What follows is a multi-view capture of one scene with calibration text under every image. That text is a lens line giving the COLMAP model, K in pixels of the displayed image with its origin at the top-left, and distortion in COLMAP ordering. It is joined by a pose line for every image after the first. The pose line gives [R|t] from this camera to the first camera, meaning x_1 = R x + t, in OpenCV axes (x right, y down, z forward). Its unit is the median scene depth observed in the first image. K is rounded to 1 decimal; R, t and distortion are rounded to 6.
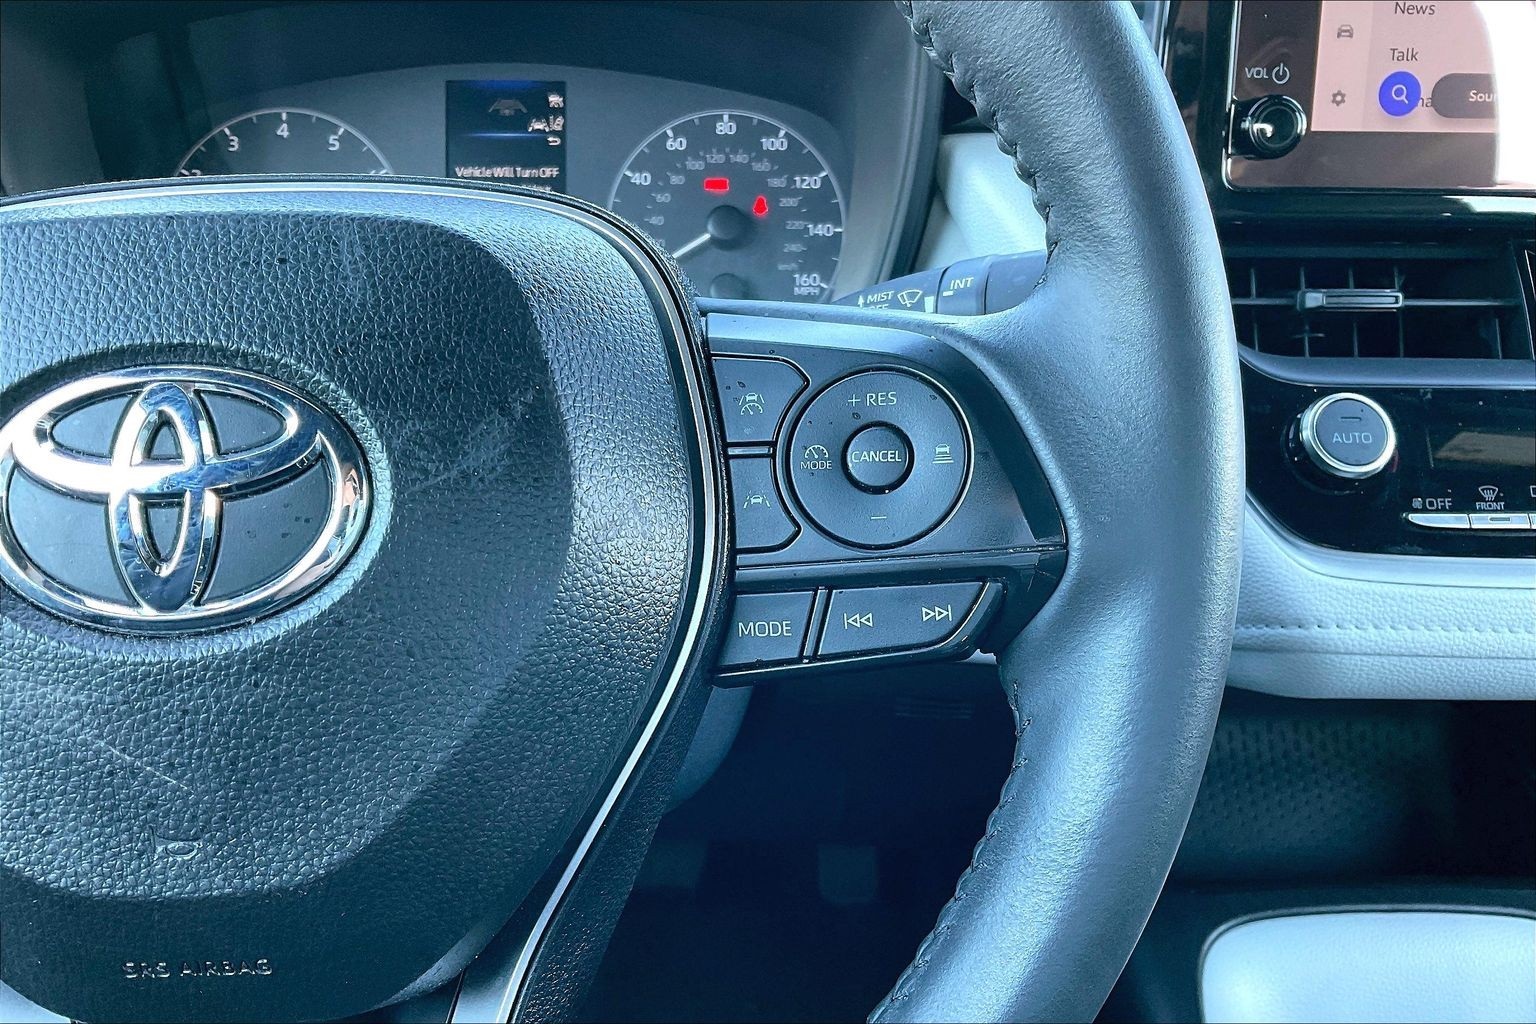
lens RADIAL K [[1287.4, 0, 768.0], [0, 1287.4, 512.0], [0, 0, 1]] dist [0.133231, -0.279004]
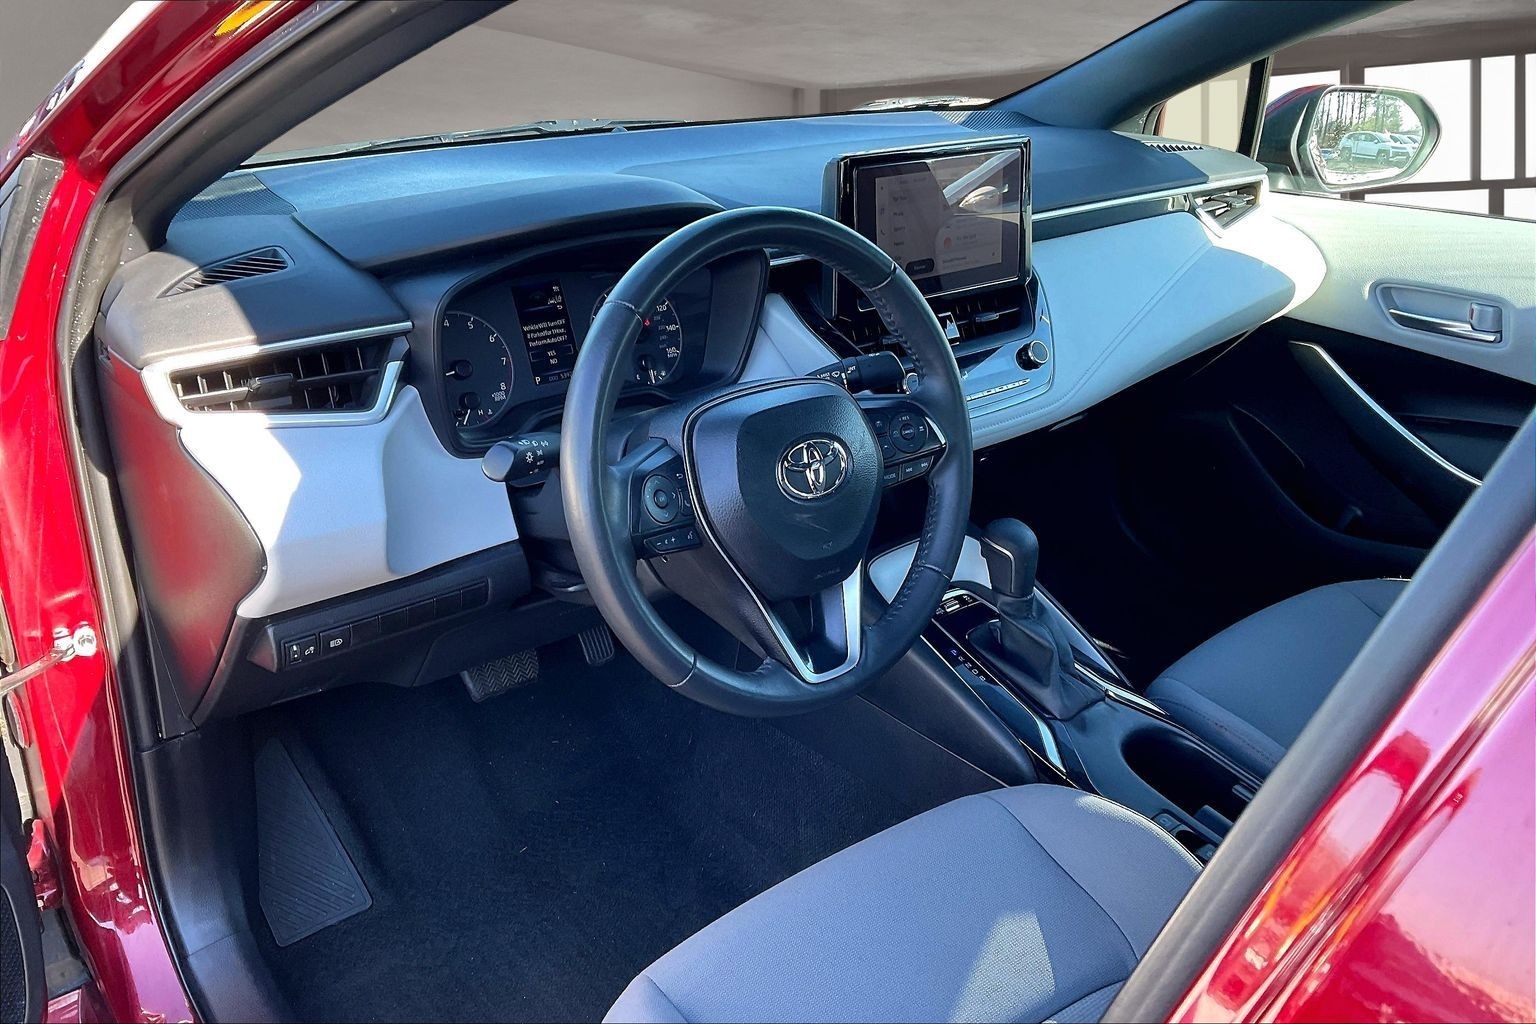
lens RADIAL K [[1287.4, 0, 768.0], [0, 1287.4, 512.0], [0, 0, 1]] dist [0.133231, -0.279004]
pose [[0.780828, -0.244818, 0.574779, -1.223932], [0.190812, 0.969514, 0.153734, -0.221404], [-0.594893, -0.010365, 0.803738, -0.947793]]
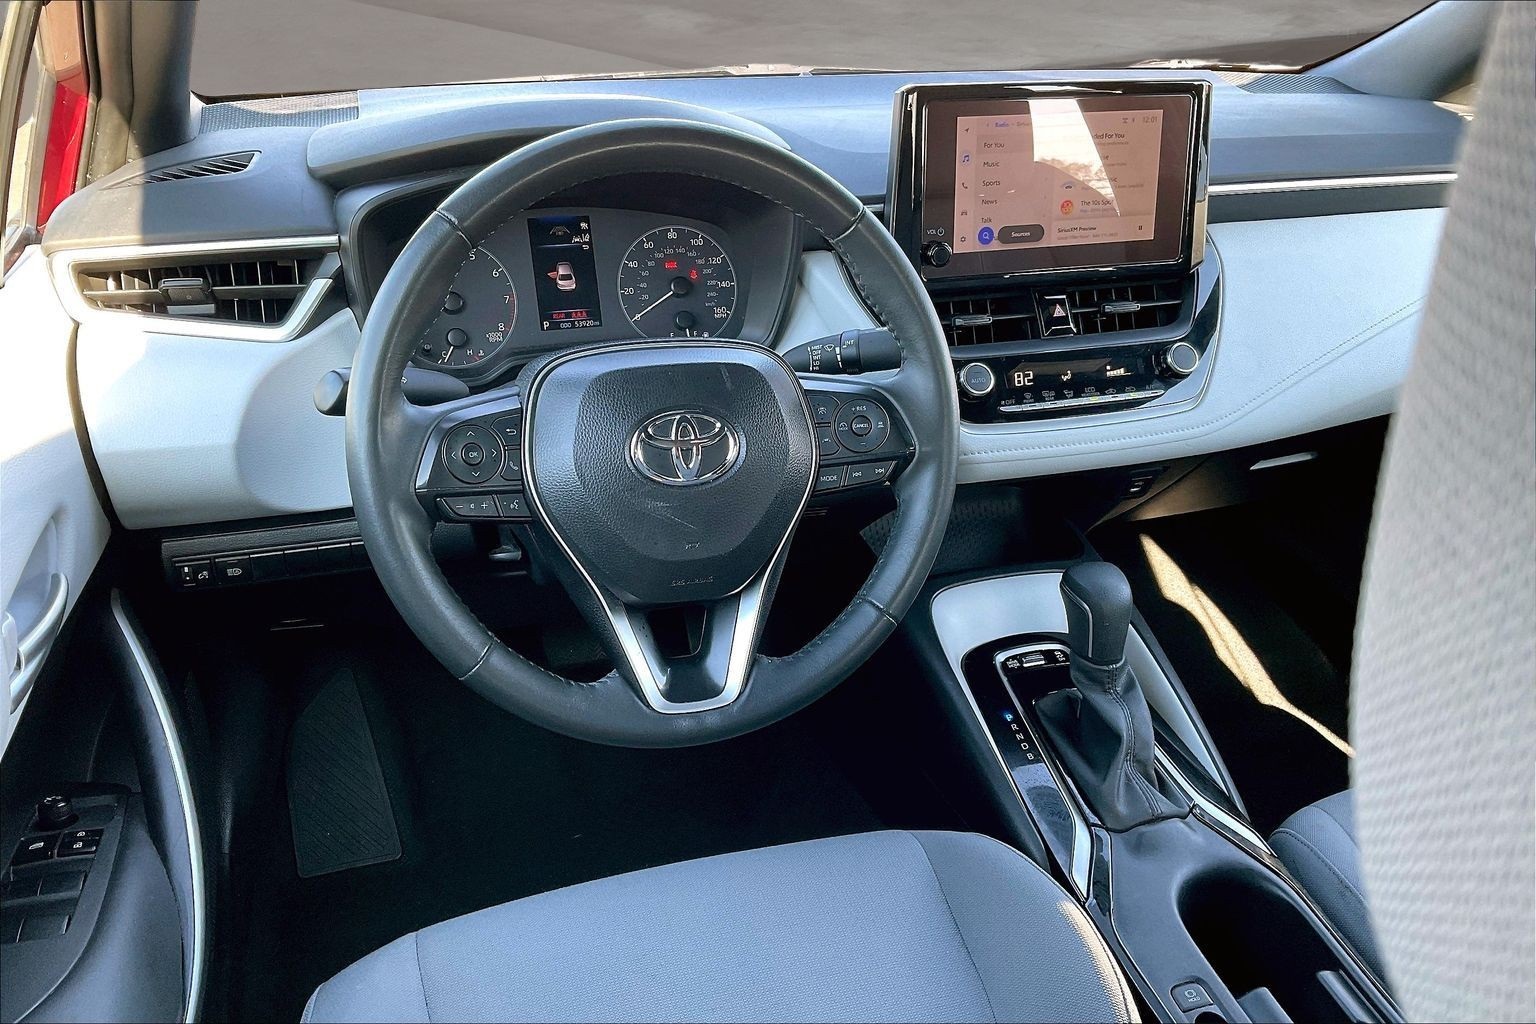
lens RADIAL K [[1287.4, 0, 768.0], [0, 1287.4, 512.0], [0, 0, 1]] dist [0.133231, -0.279004]
pose [[0.956139, -0.115359, 0.269241, -0.472659], [0.090419, 0.990531, 0.103306, -0.070233], [-0.278609, -0.074430, 0.957516, -0.954918]]
